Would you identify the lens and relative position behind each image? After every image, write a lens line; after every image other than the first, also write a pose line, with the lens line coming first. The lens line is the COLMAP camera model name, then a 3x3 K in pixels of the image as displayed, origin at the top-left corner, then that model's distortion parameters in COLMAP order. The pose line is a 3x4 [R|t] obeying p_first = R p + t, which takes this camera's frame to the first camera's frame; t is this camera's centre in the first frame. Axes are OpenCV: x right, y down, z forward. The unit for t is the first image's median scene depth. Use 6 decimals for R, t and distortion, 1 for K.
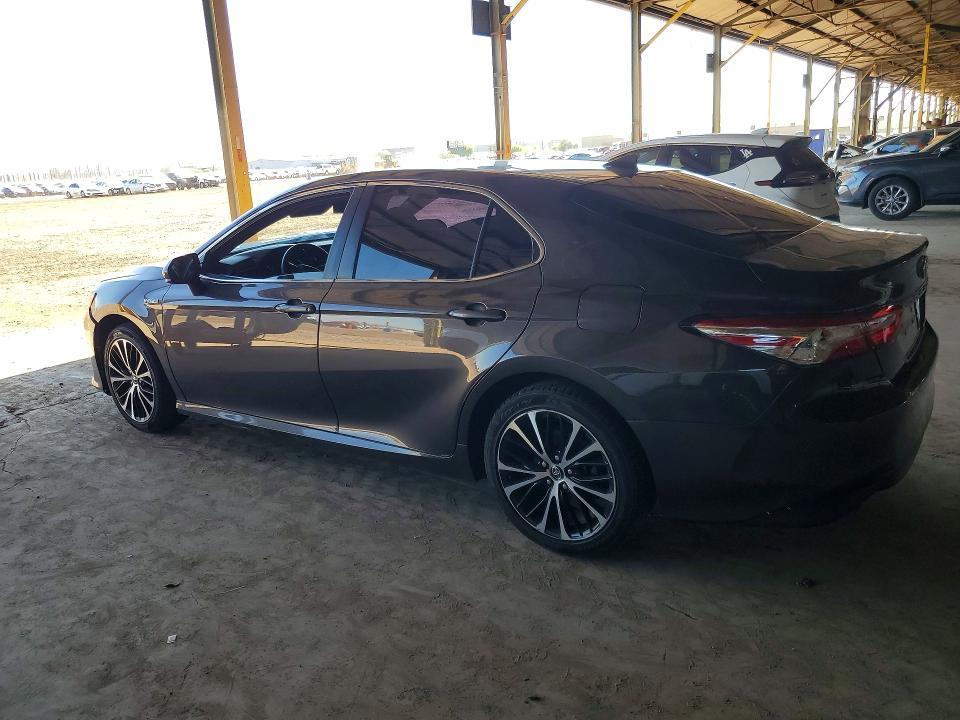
lens RADIAL K [[761.0, 0, 480.0], [0, 761.0, 360.0], [0, 0, 1]] dist [0.009728, 0.015761]
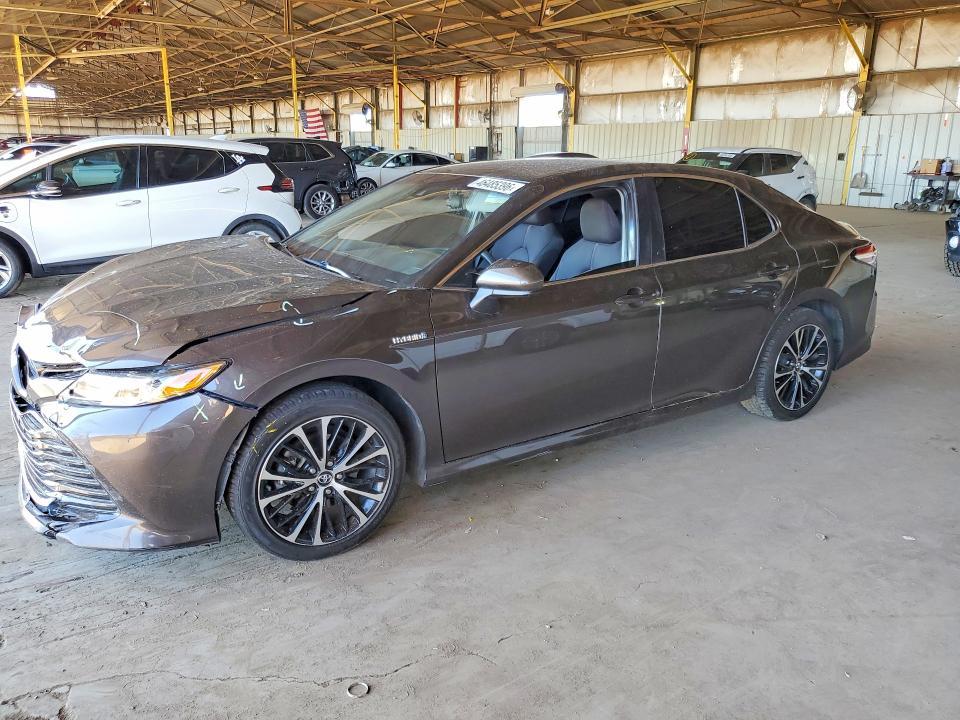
lens RADIAL K [[761.0, 0, 480.0], [0, 761.0, 360.0], [0, 0, 1]] dist [0.009728, 0.015761]
pose [[0.339747, -0.192545, 0.920597, -1.019953], [0.207574, 0.970034, 0.126280, -0.128994], [-0.917325, 0.148189, 0.369534, 0.668408]]
